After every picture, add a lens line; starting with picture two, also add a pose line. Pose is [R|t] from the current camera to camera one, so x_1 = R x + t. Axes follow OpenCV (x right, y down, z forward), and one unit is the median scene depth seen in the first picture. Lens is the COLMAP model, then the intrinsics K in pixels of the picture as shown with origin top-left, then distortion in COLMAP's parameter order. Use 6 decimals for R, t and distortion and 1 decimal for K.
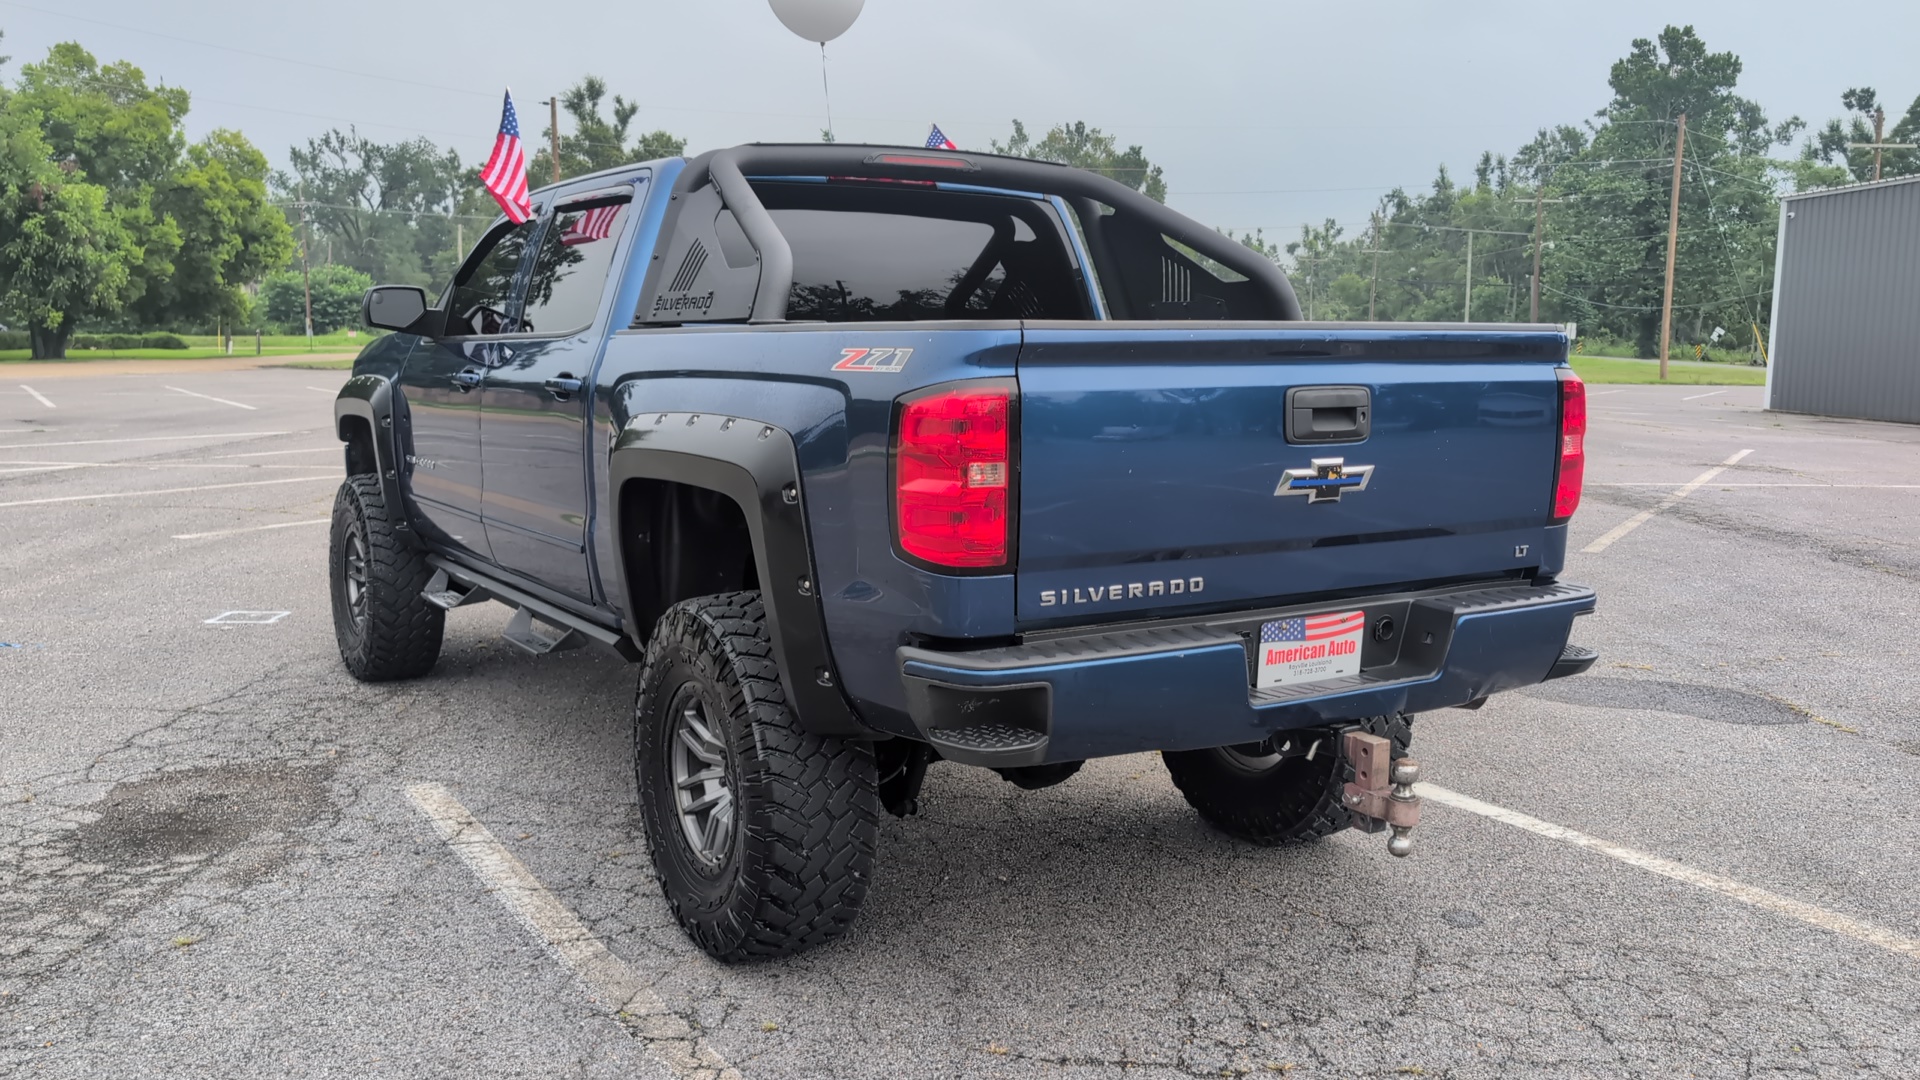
lens RADIAL K [[1636.0, 0, 968.9], [0, 1636.0, 496.6], [0, 0, 1]] dist [0.058918, -0.102269]
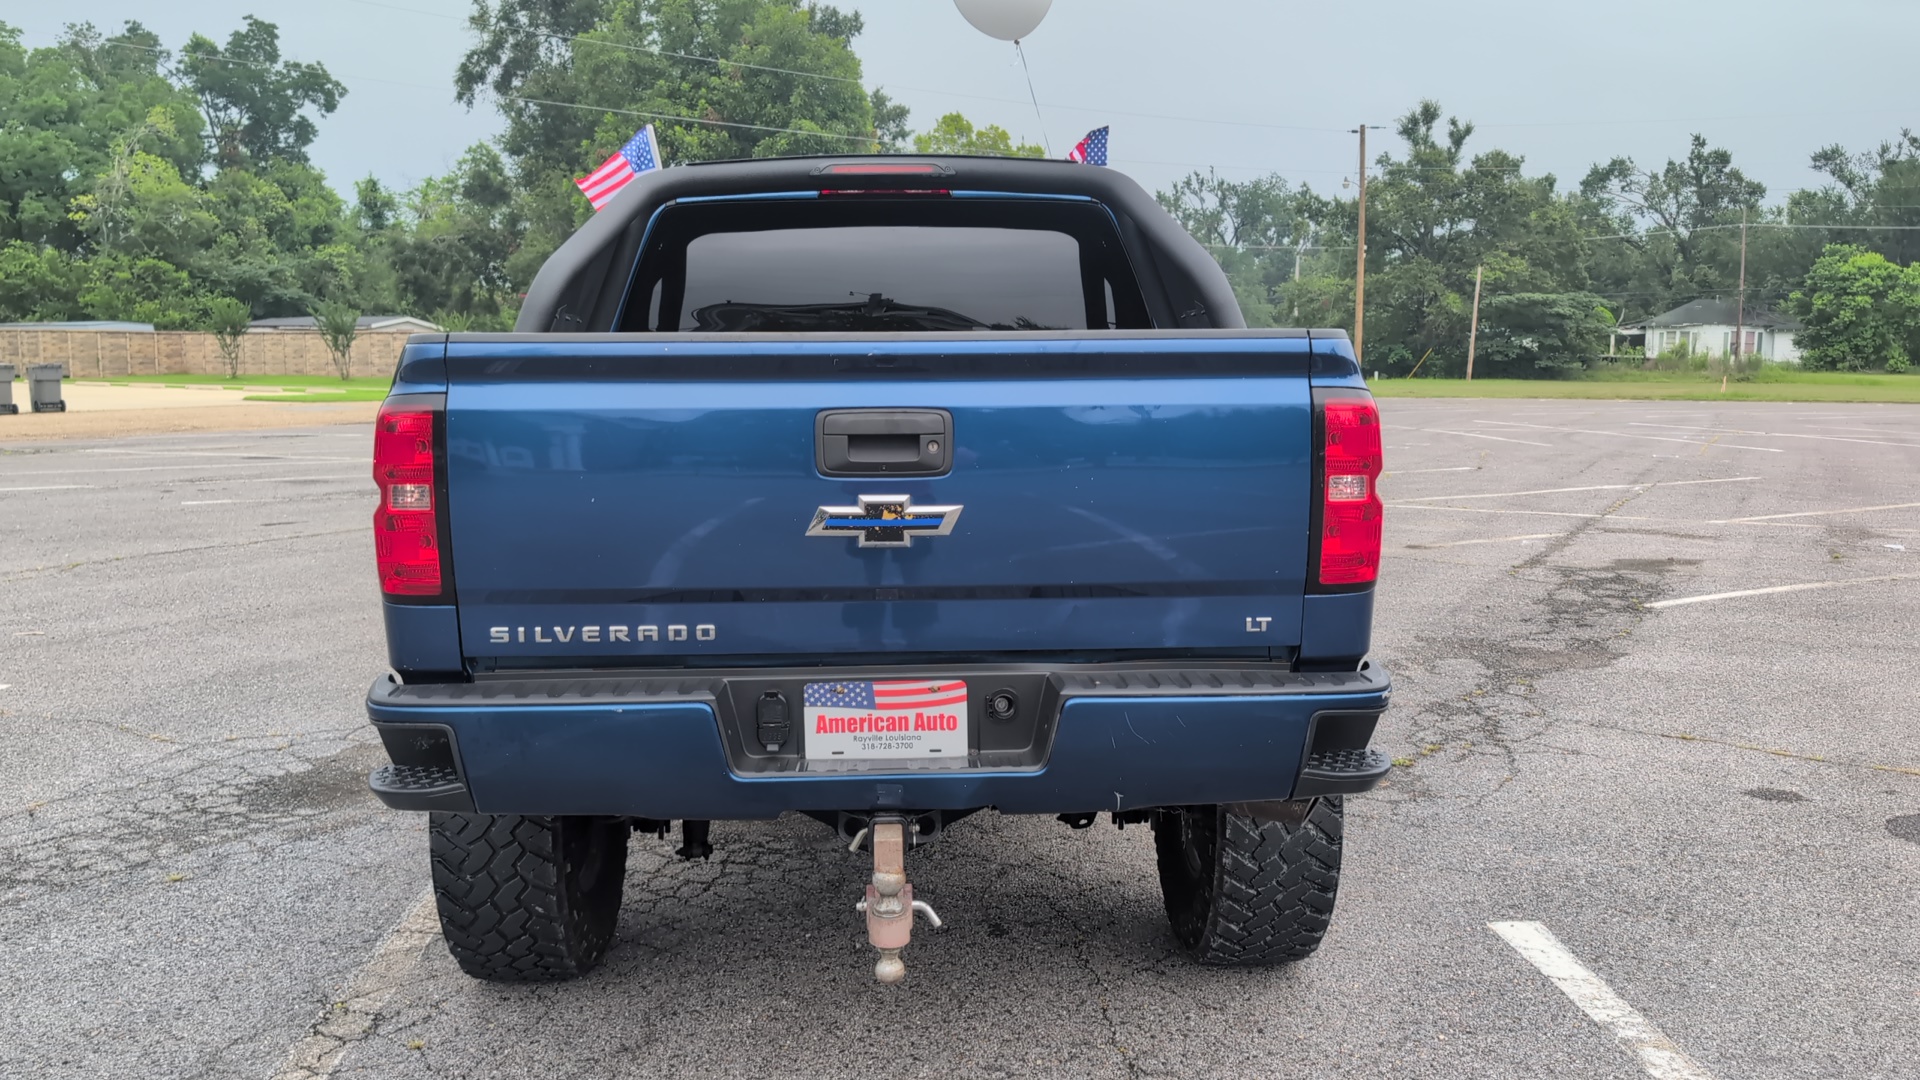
lens RADIAL K [[1636.0, 0, 984.7], [0, 1636.0, 492.4], [0, 0, 1]] dist [0.058918, -0.102269]
pose [[0.867199, 0.030399, -0.497033, 0.673748], [-0.039821, 0.999172, -0.008367, -0.019248], [0.496367, 0.027048, 0.867691, 0.294129]]
